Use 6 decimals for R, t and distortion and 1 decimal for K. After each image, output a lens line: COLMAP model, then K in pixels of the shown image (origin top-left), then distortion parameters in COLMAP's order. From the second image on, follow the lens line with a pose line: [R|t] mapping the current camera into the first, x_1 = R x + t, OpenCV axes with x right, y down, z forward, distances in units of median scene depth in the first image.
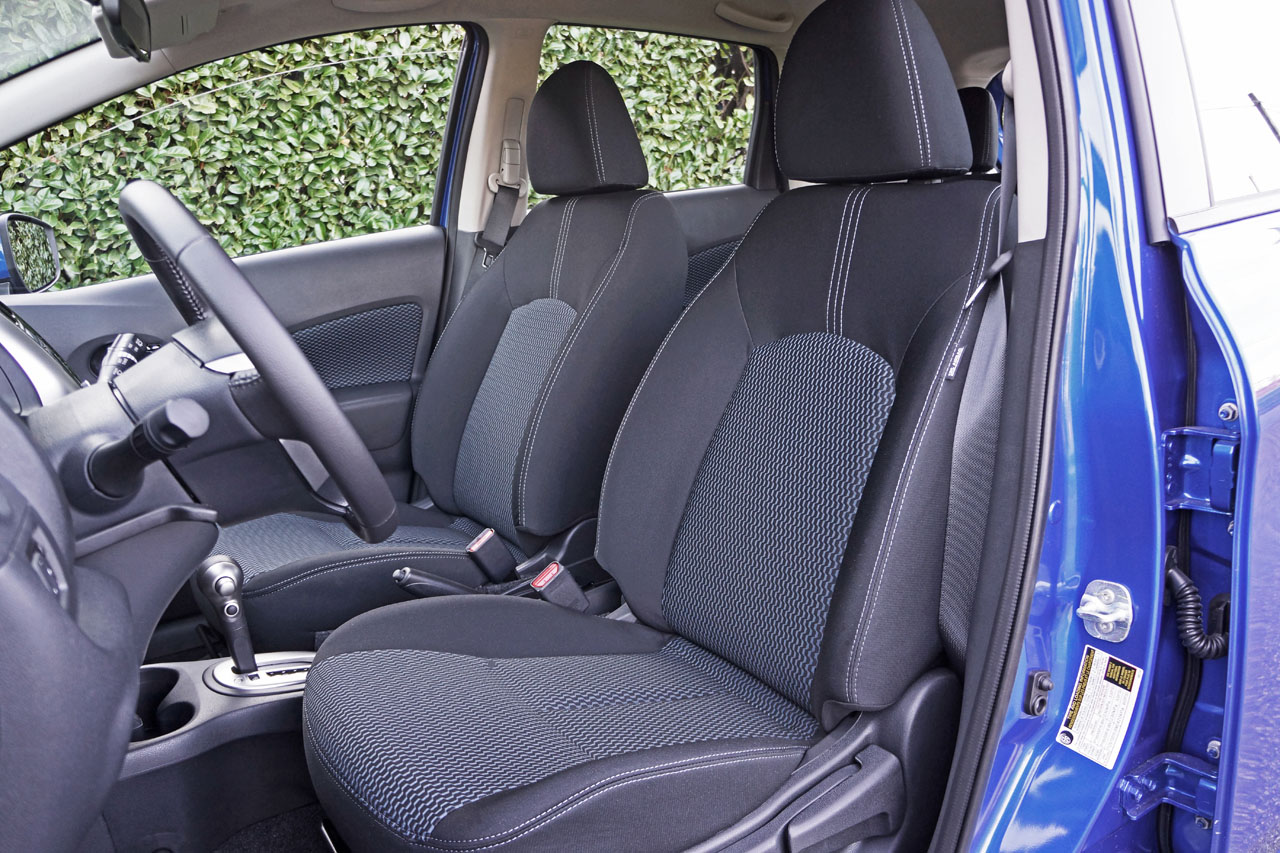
lens RADIAL K [[1034.6, 0, 651.9], [0, 1034.6, 405.0], [0, 0, 1]] dist [-0.163163, 0.110773]
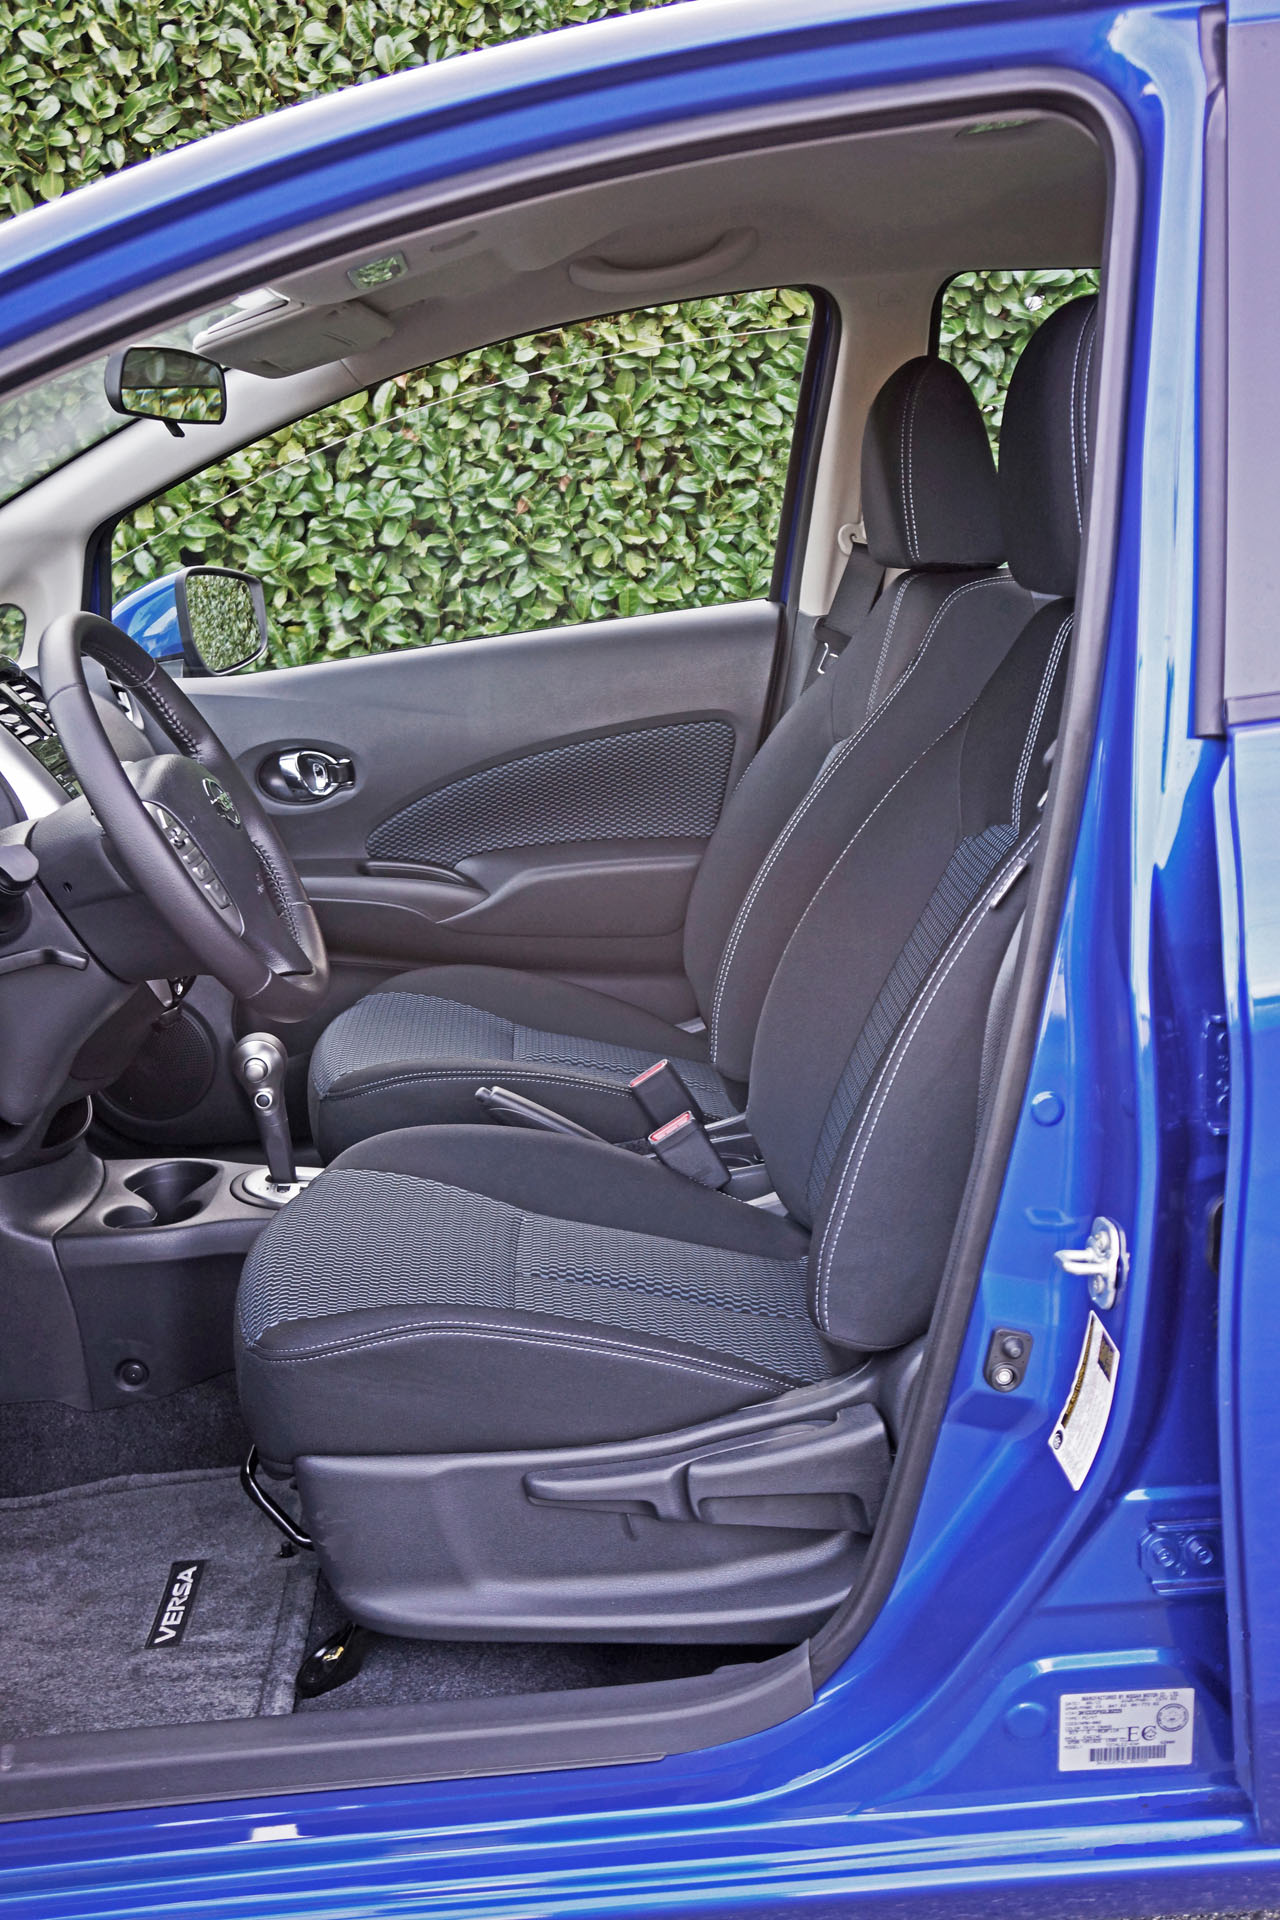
lens RADIAL K [[2110.7, 0, 624.1], [0, 2110.7, 969.7], [0, 0, 1]] dist [0.014745, 0.000000]
pose [[0.859239, 0.121445, -0.496950, 0.237689], [-0.098258, 0.992505, 0.072659, -0.019606], [0.502049, -0.013602, 0.864732, -0.119442]]
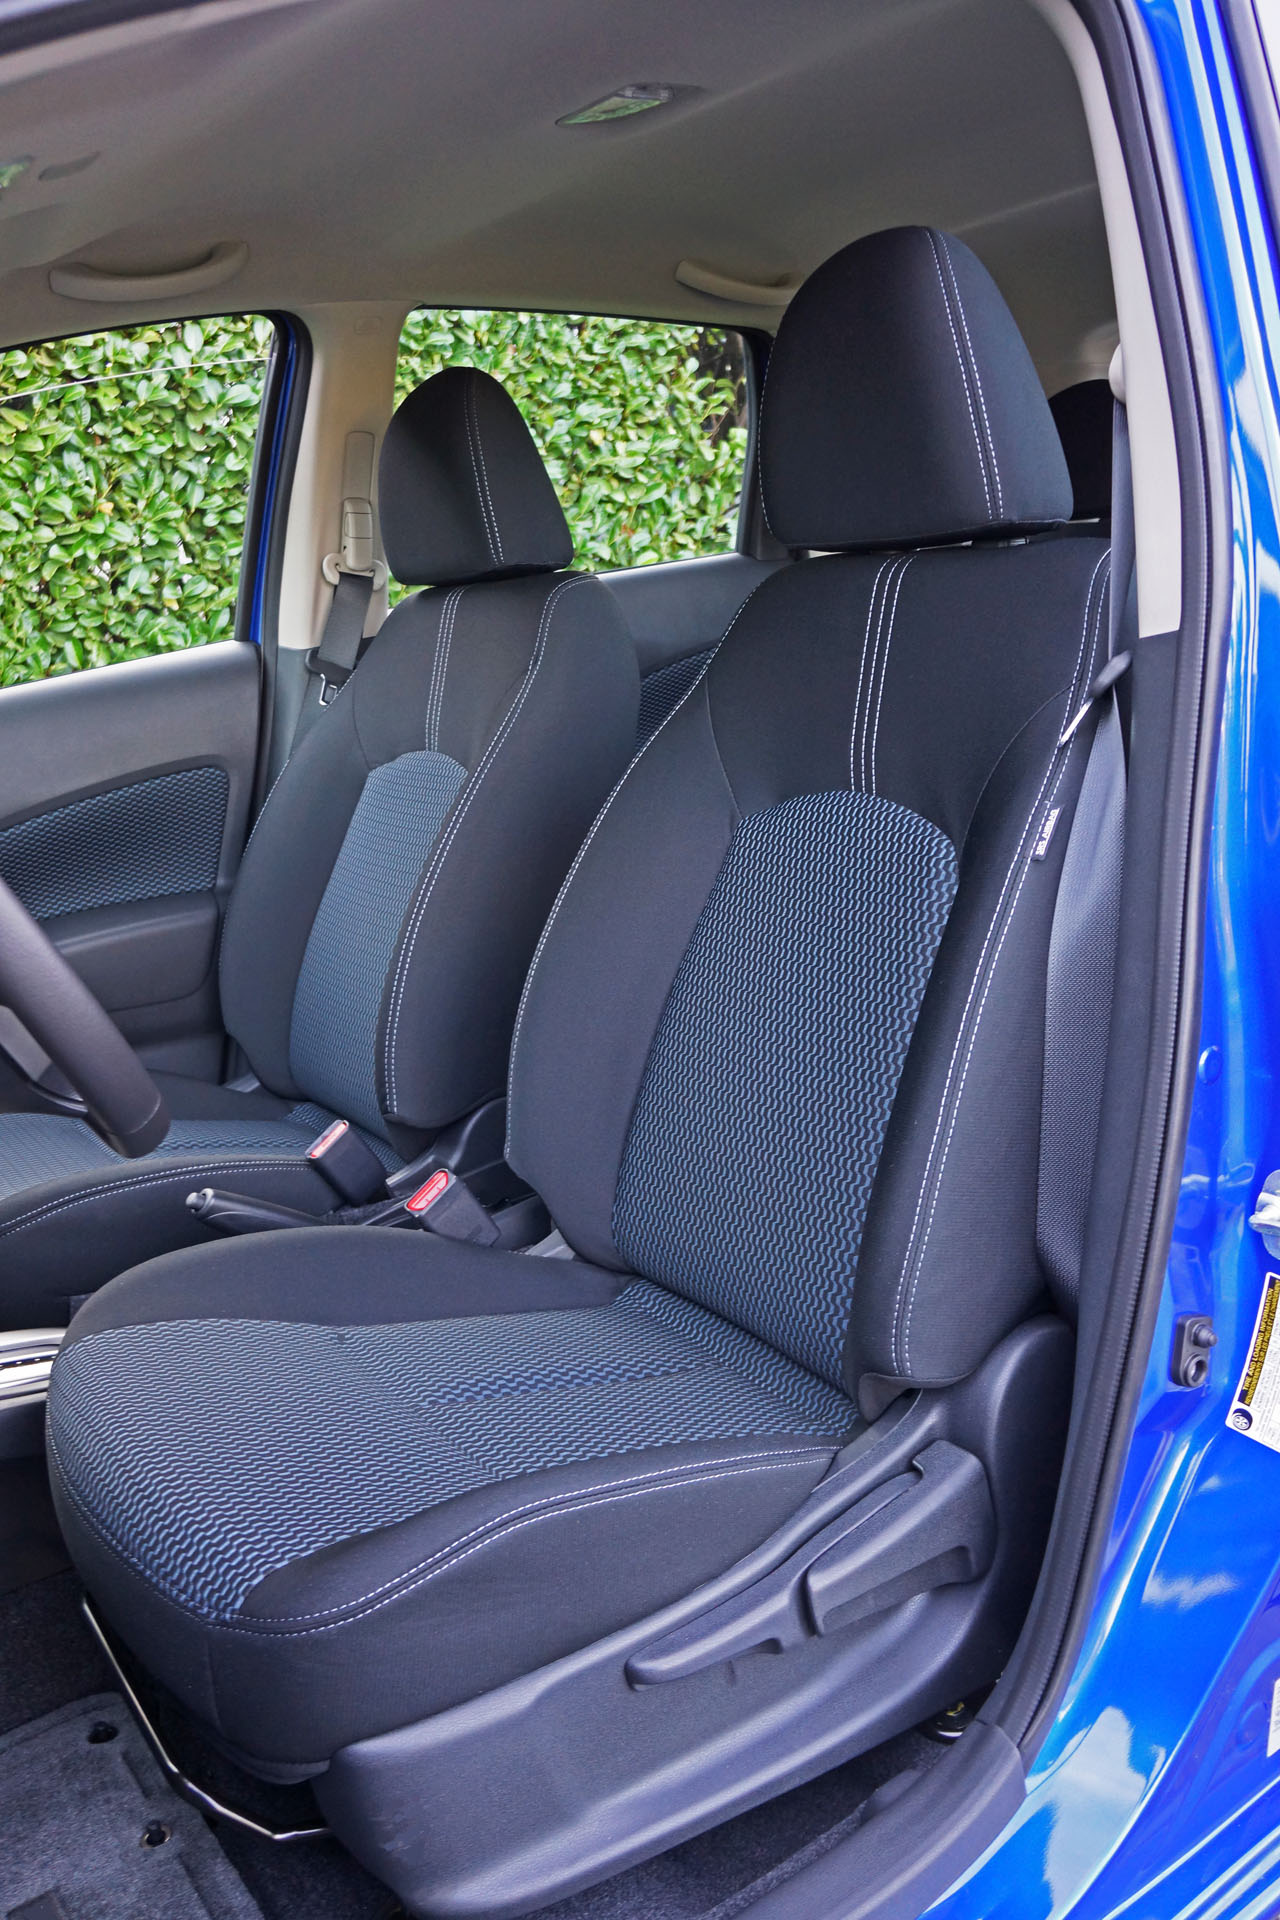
lens RADIAL K [[1643.0, 0, 638.7], [0, 1643.0, 957.8], [0, 0, 1]] dist [-0.123994, 0.075004]
pose [[0.999131, -0.041552, 0.003279, 0.011670], [0.041424, 0.998611, 0.032565, -0.002295], [-0.004627, -0.032401, 0.999464, -0.002102]]
